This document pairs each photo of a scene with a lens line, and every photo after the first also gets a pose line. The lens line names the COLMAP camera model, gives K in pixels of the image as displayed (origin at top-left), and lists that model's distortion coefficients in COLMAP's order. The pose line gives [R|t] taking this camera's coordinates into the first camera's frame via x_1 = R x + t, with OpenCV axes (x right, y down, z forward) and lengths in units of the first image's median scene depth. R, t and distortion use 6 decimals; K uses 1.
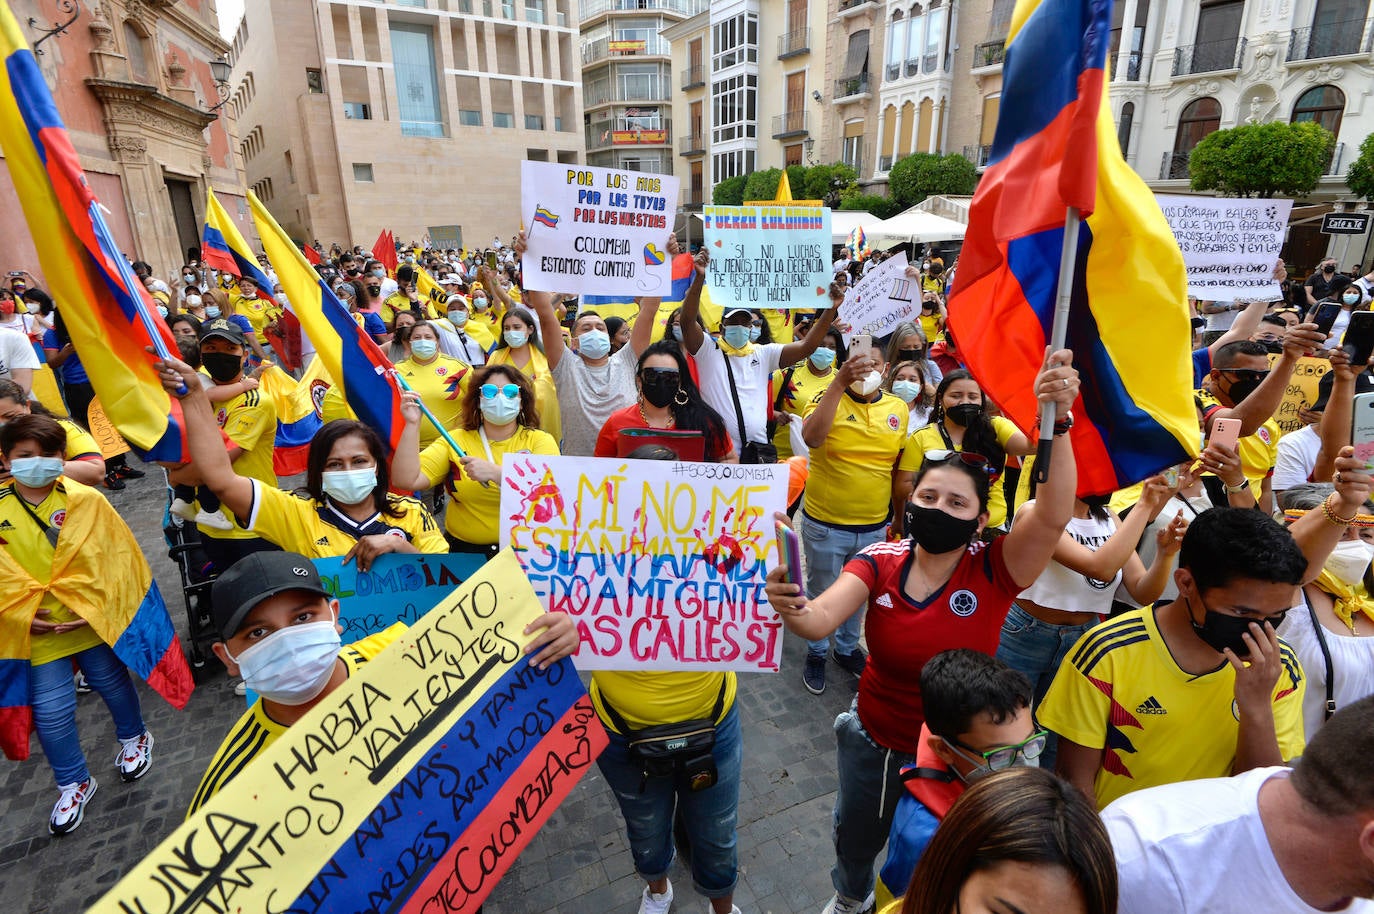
lens RADIAL K [[639.6, 0, 687.0], [0, 639.6, 457.0], [0, 0, 1]] dist [-0.028492, -0.000346]
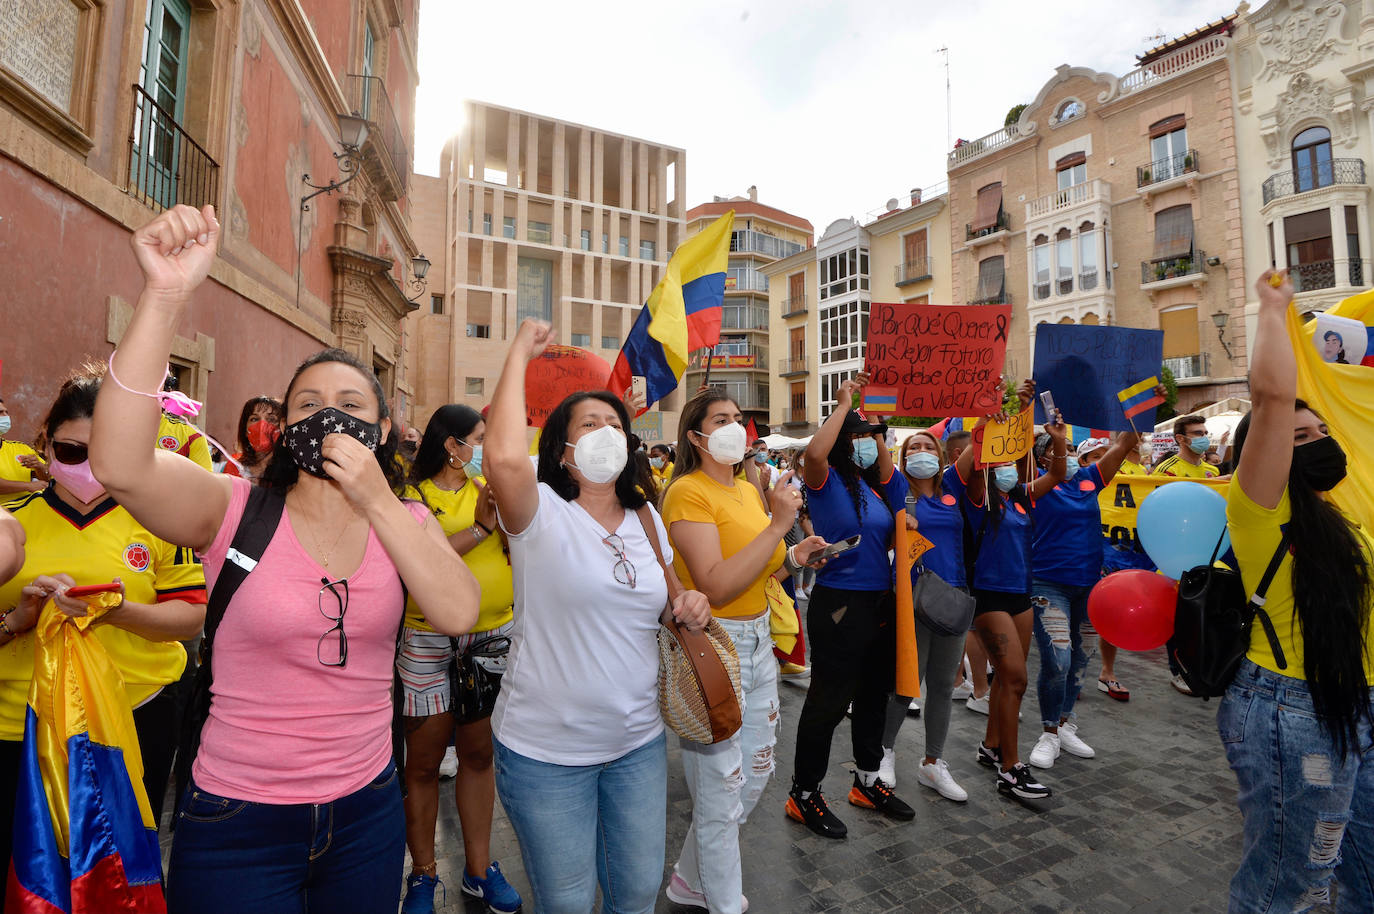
lens RADIAL K [[667.0, 0, 666.1], [0, 667.0, 443.3], [0, 0, 1]] dist [-0.001469, -0.000447]
pose [[0.996144, 0.013848, -0.086636, -0.117530], [-0.043369, 0.936109, -0.349027, -0.010635], [0.076268, 0.351439, 0.933099, 0.069788]]
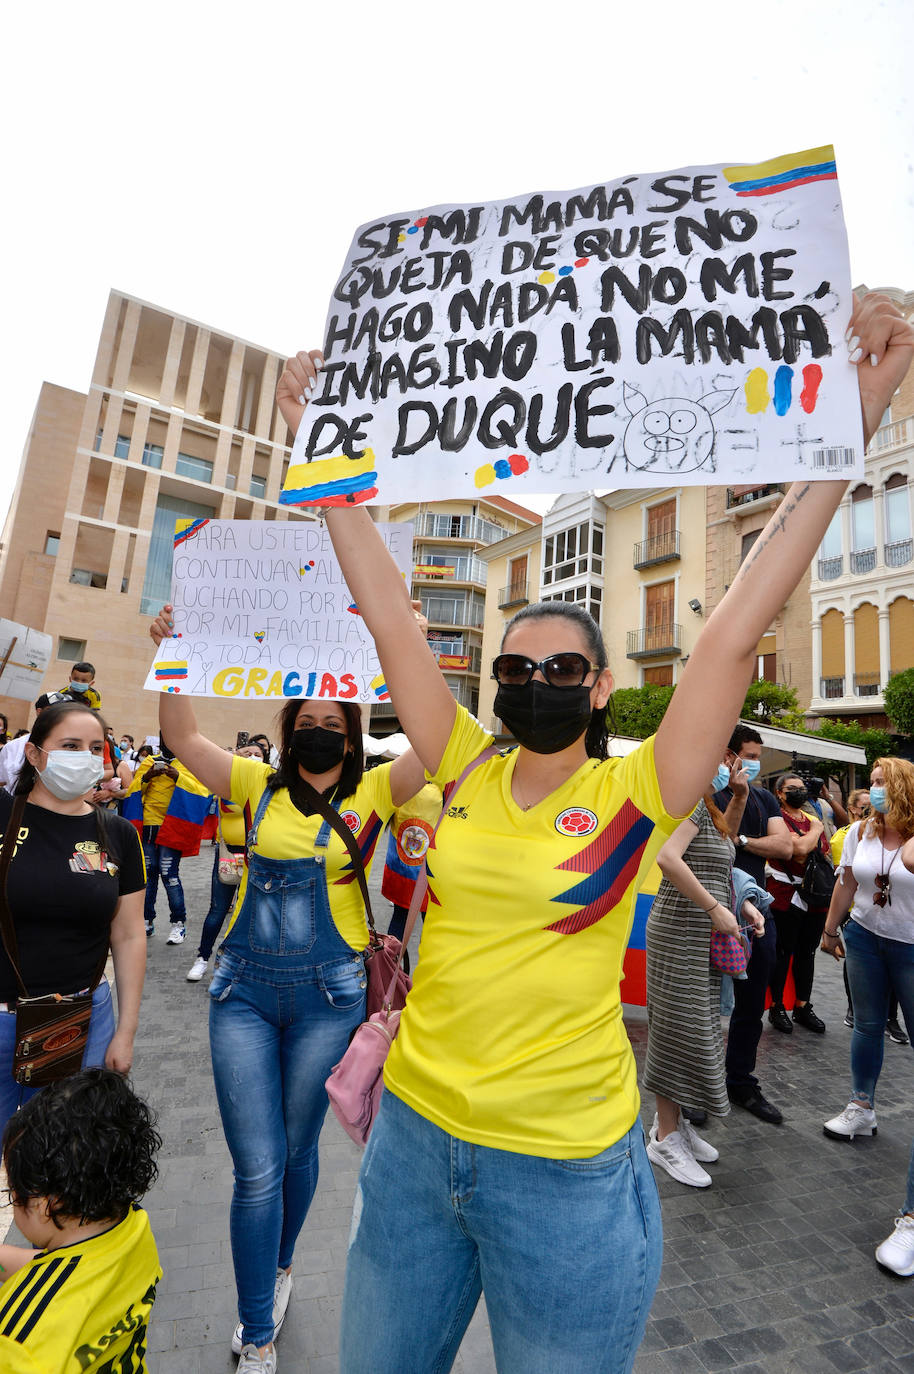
lens RADIAL K [[667.0, 0, 457.0], [0, 667.0, 687.0], [0, 0, 1]] dist [-0.001469, -0.000447]
pose [[0.996242, 0.085521, -0.013702, -0.050412], [-0.082273, 0.884977, -0.458309, -0.092226], [-0.027069, 0.457714, 0.888687, 0.317131]]
